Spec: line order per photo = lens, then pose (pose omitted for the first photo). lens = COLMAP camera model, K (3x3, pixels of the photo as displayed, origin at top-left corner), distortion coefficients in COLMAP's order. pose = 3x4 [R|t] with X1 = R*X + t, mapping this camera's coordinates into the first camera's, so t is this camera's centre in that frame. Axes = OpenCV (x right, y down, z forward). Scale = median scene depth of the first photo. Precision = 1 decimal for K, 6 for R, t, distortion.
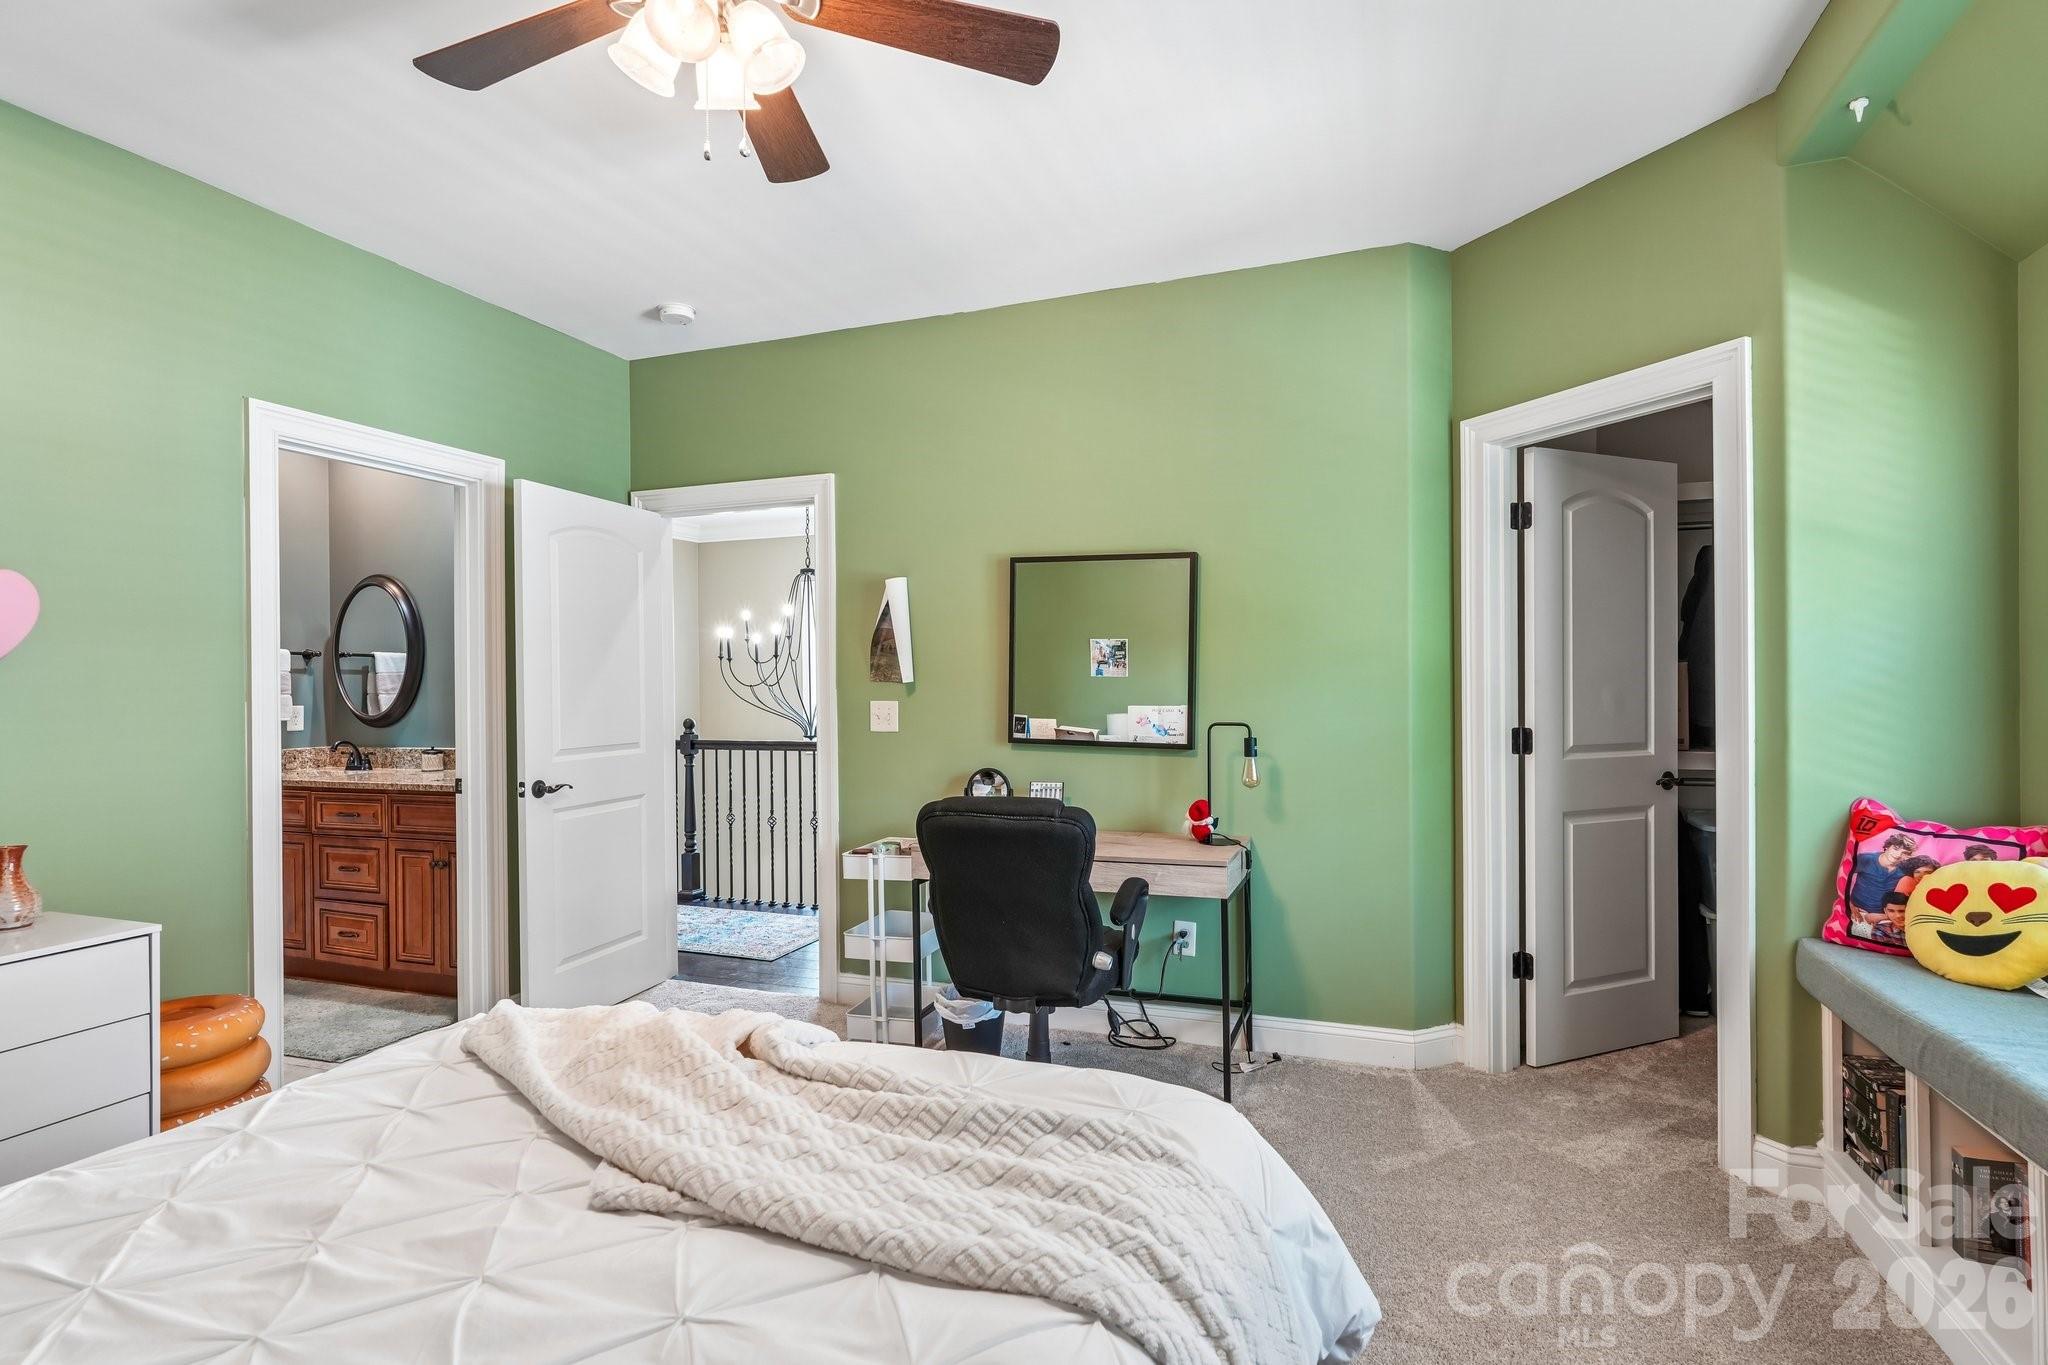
lens RADIAL K [[1016.4, 0, 1020.0], [0, 1016.4, 699.5], [0, 0, 1]] dist [-0.000338, 0.000248]
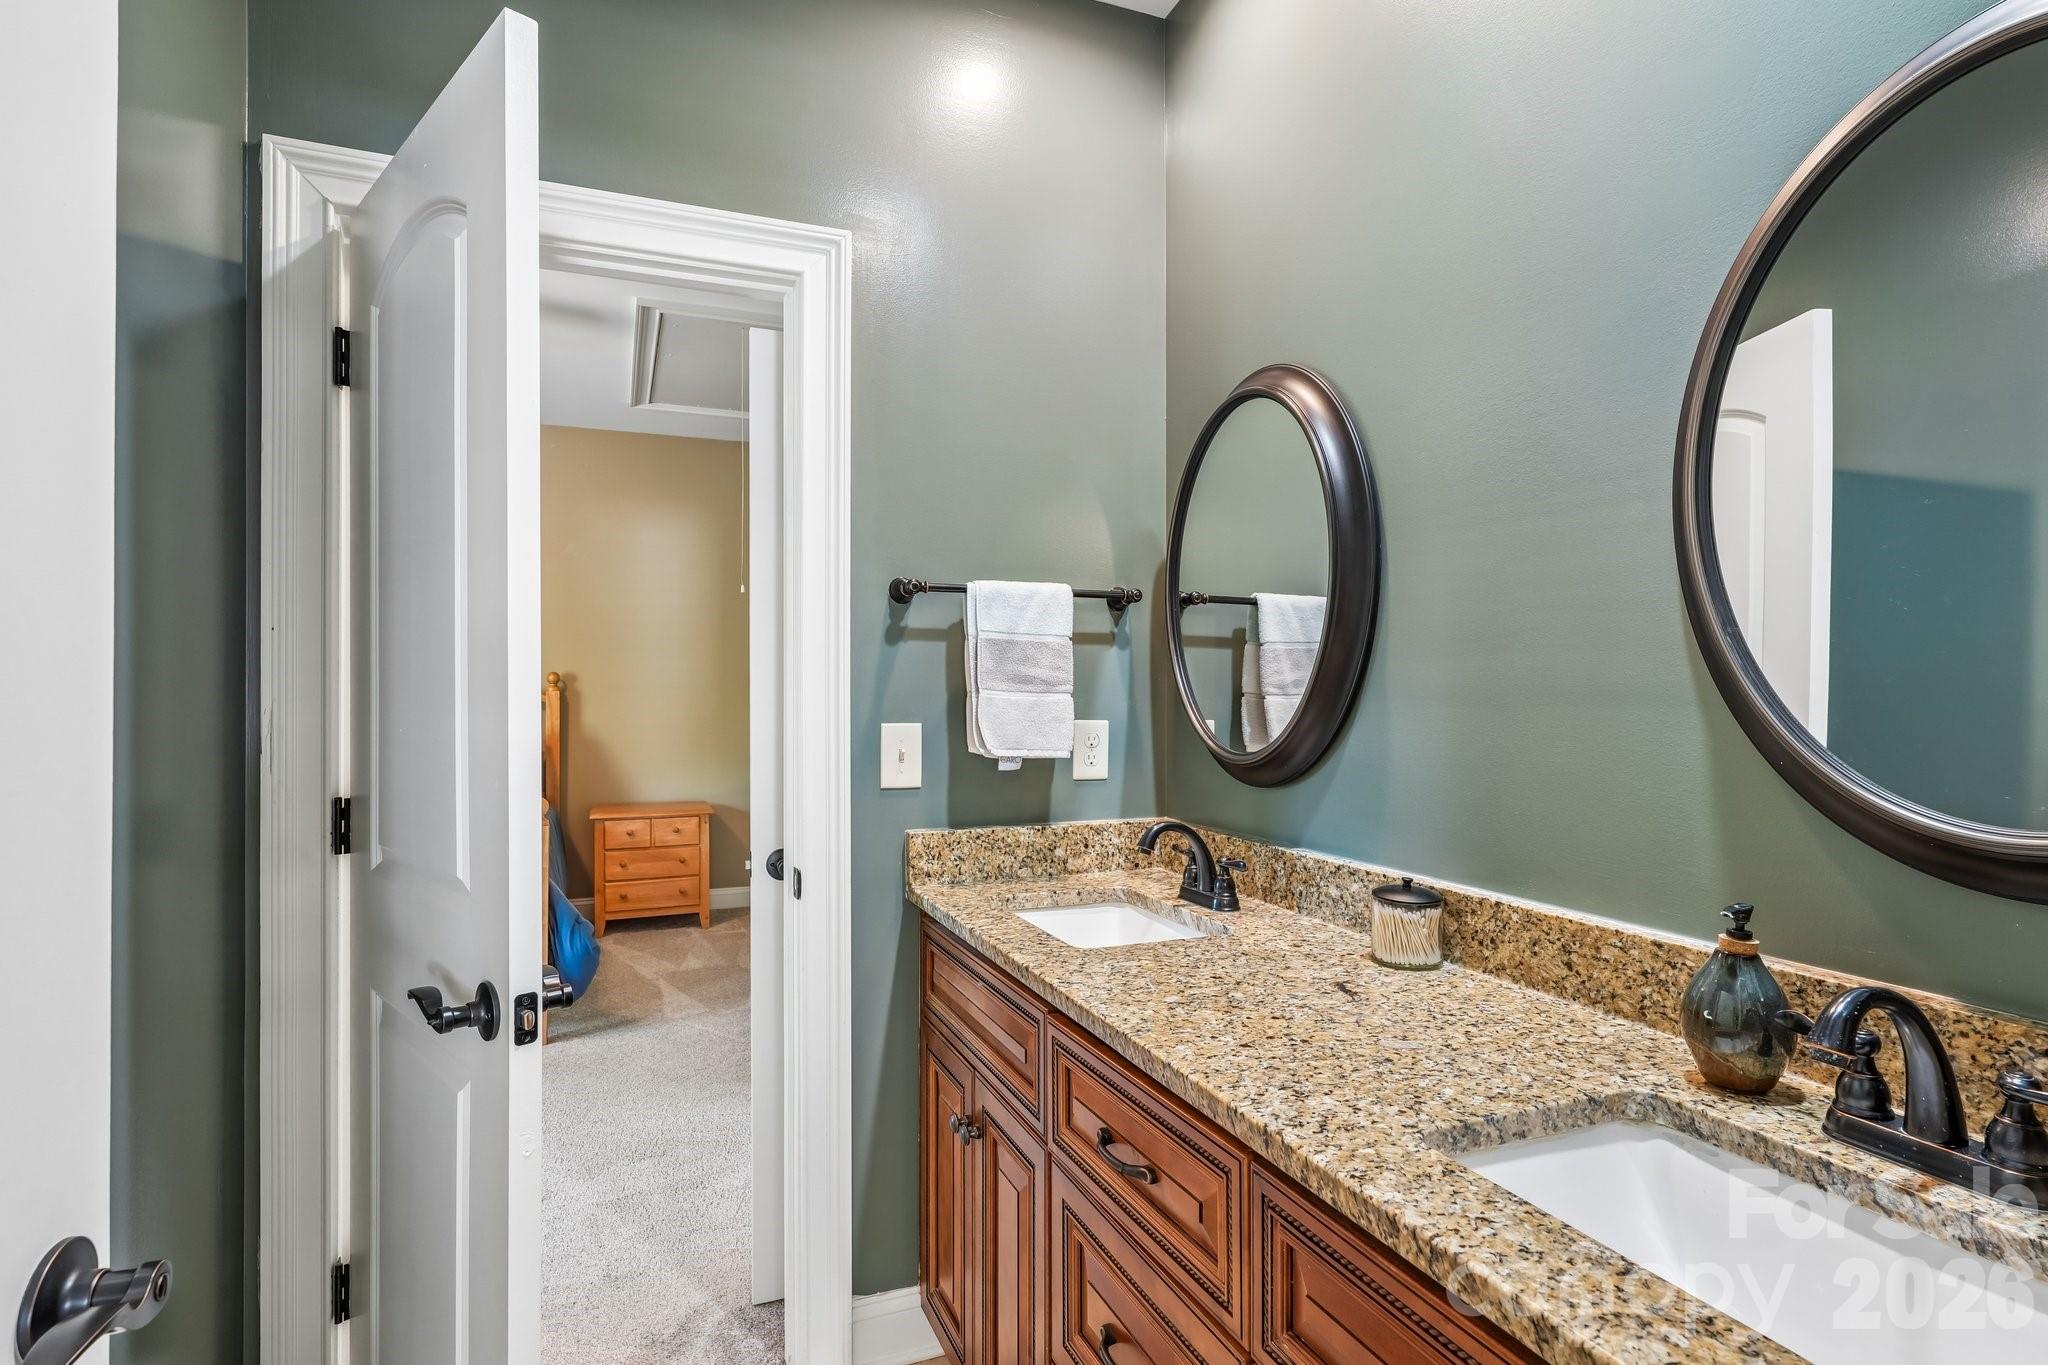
lens RADIAL K [[1016.4, 0, 1018.2], [0, 1016.4, 696.3], [0, 0, 1]] dist [-0.000338, 0.000248]
pose [[0.682451, 0.015130, -0.730775, -0.418541], [-0.023381, 0.999726, -0.001137, -0.002700], [0.730557, 0.017862, 0.682618, 0.678685]]
